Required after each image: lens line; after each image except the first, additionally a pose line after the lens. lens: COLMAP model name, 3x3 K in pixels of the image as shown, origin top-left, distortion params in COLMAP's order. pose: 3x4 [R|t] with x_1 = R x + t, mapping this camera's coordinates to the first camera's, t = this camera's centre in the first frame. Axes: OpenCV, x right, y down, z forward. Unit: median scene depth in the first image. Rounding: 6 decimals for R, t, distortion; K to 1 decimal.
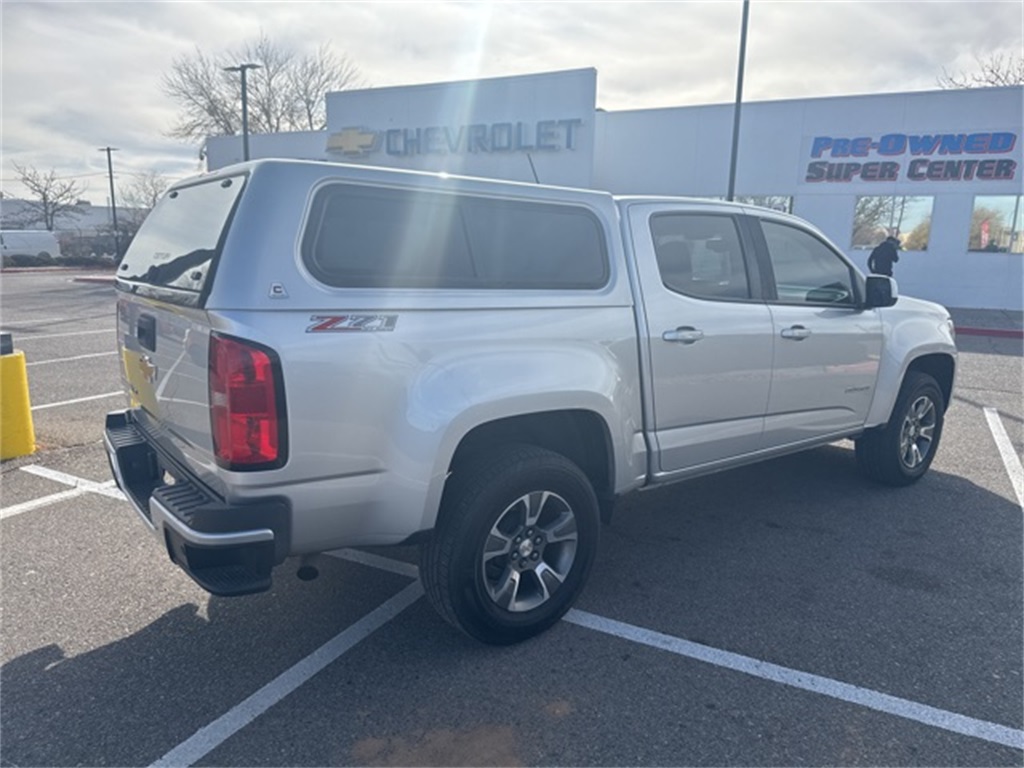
lens RADIAL K [[755.8, 0, 510.2], [0, 755.8, 390.7], [0, 0, 1]] dist [0.036216, -0.036007]
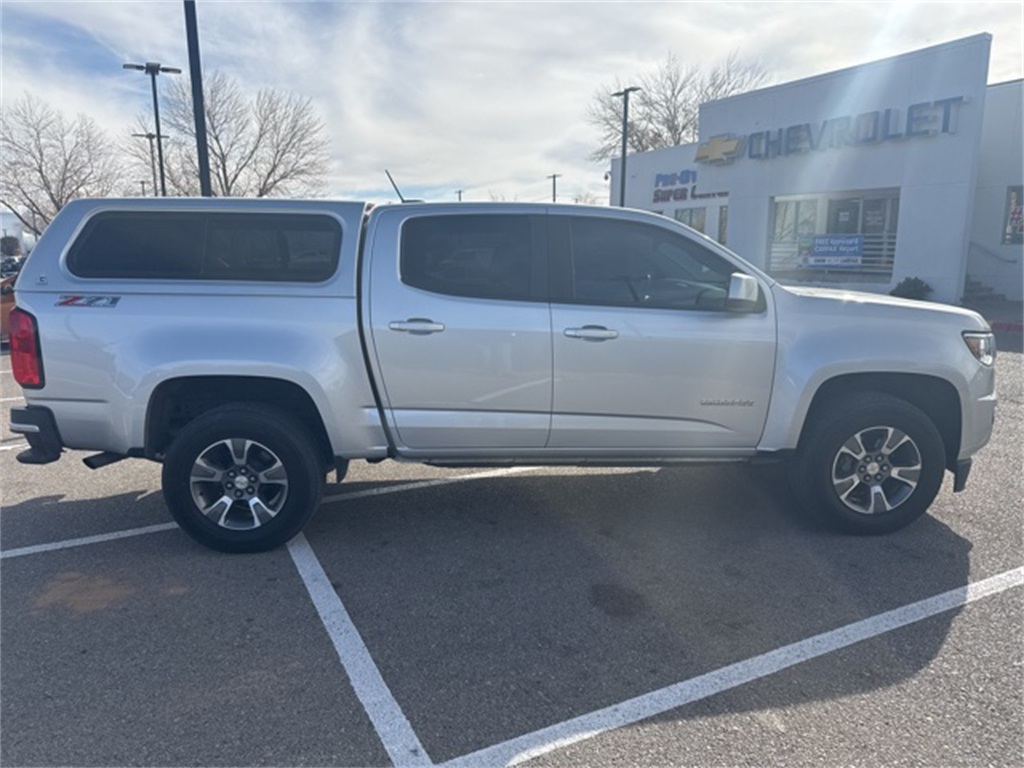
lens RADIAL K [[755.8, 0, 494.7], [0, 755.8, 389.8], [0, 0, 1]] dist [0.036216, -0.036007]
pose [[0.812543, 0.083716, -0.576858, 0.793620], [-0.091916, 0.995653, 0.015023, -0.006032], [0.575609, 0.040815, 0.816706, 0.134371]]
